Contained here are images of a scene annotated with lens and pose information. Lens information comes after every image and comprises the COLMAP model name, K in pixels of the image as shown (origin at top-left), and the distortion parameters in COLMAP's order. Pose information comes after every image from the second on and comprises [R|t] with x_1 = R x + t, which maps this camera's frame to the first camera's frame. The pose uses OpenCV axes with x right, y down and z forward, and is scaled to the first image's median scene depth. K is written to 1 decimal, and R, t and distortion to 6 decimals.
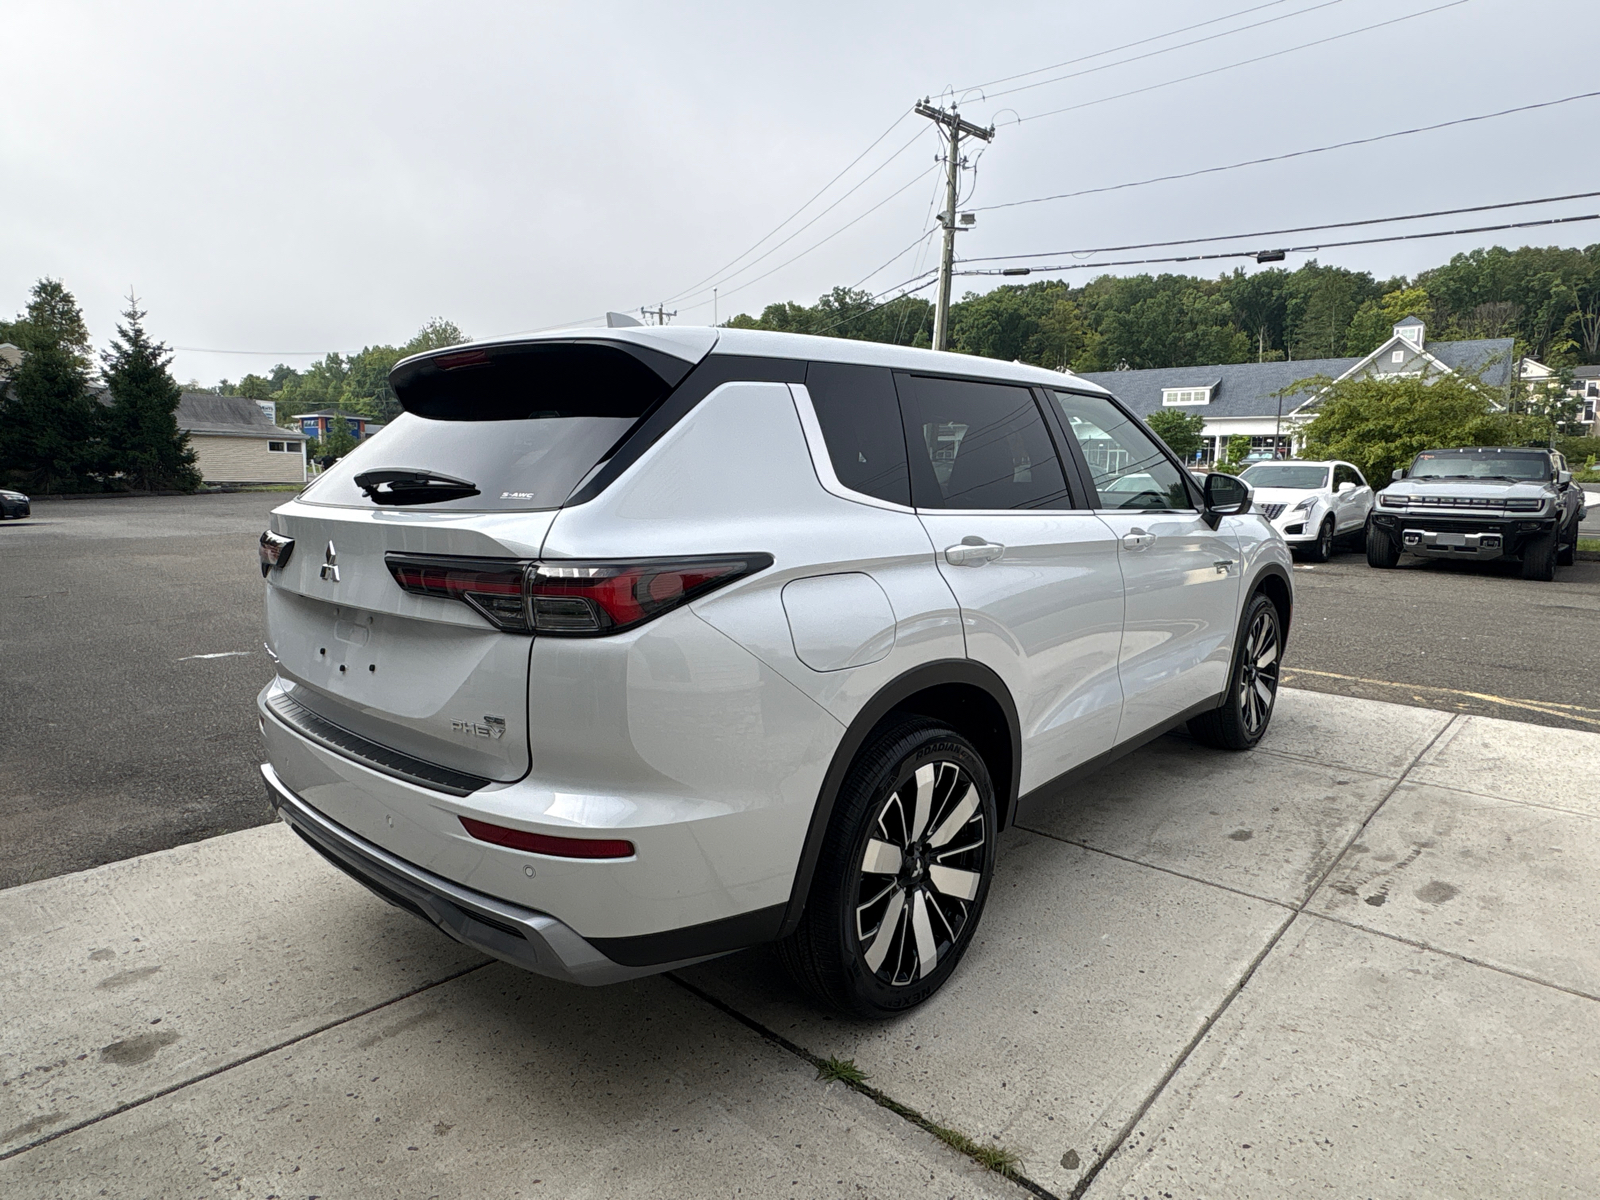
lens RADIAL K [[918.3, 0, 803.2], [0, 918.3, 596.9], [0, 0, 1]] dist [0.003531, -0.001908]
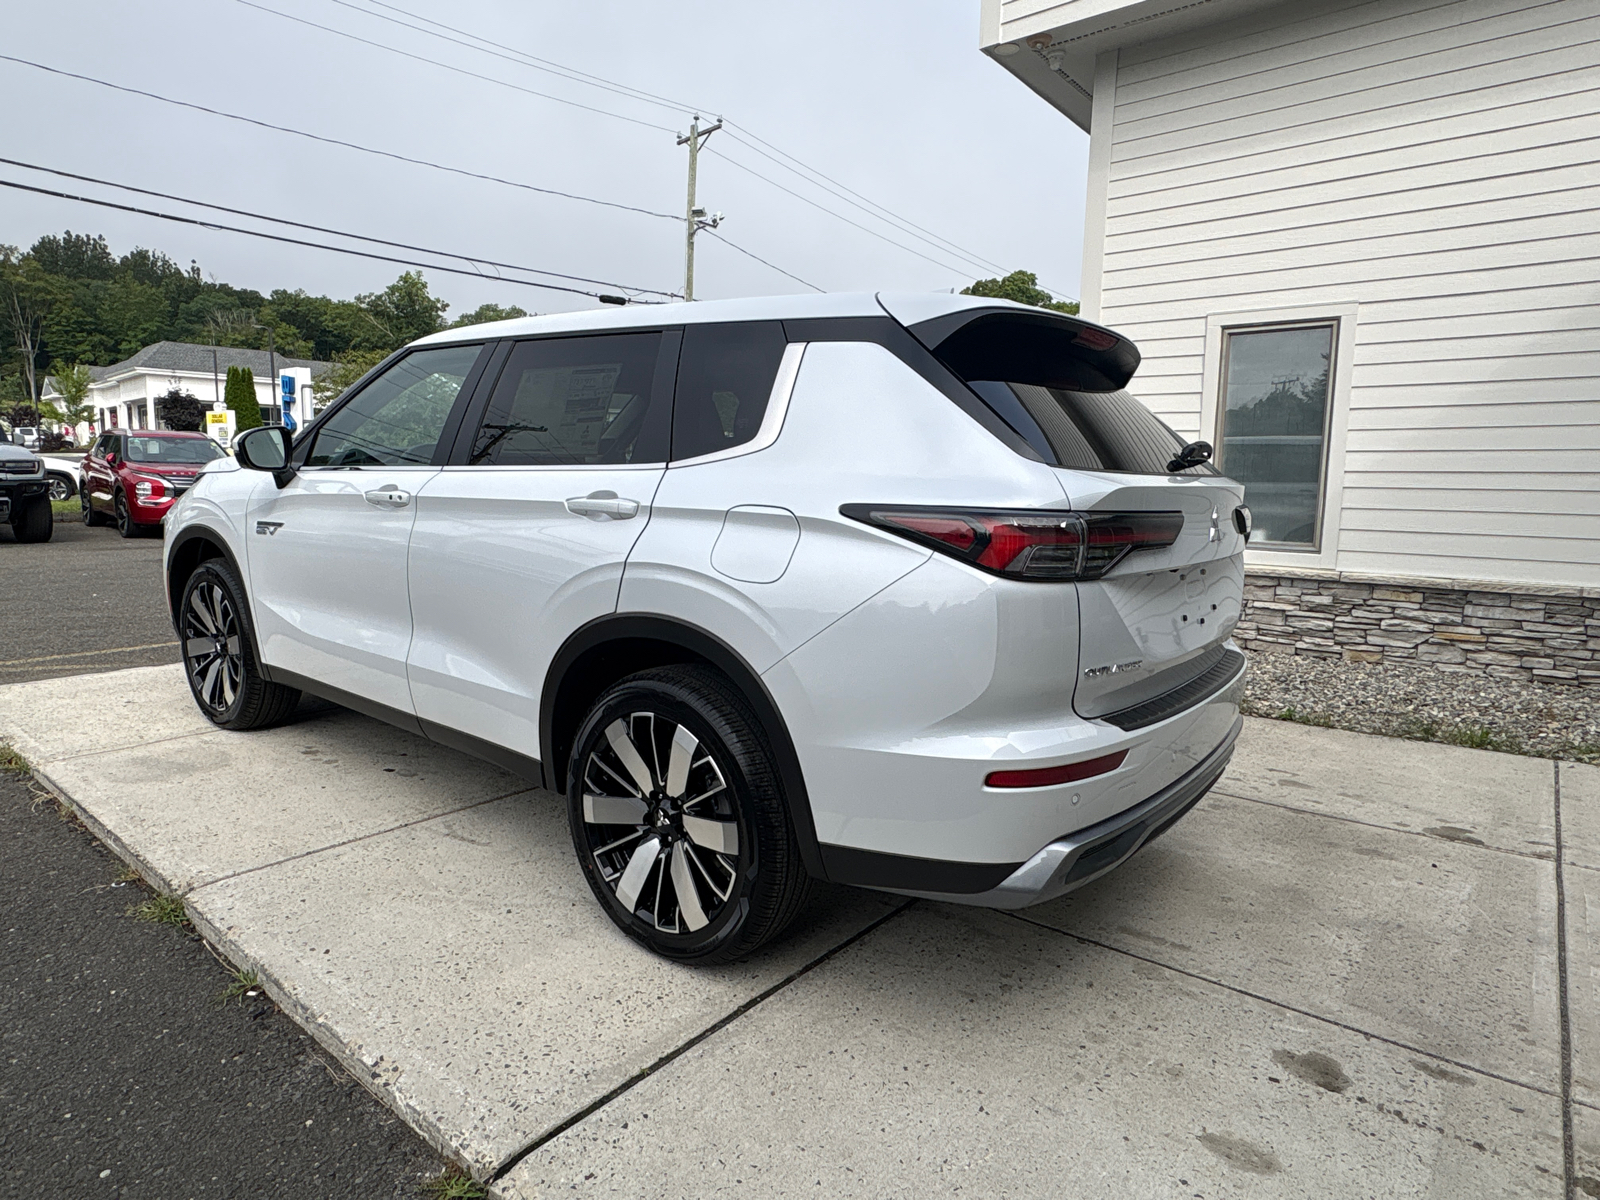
lens RADIAL K [[918.3, 0, 792.9], [0, 918.3, 593.2], [0, 0, 1]] dist [0.003531, -0.001908]
pose [[-0.059143, -0.145124, 0.987644, -1.001682], [0.106938, 0.982762, 0.150811, -0.112208], [-0.992505, 0.114536, -0.042604, 0.981893]]
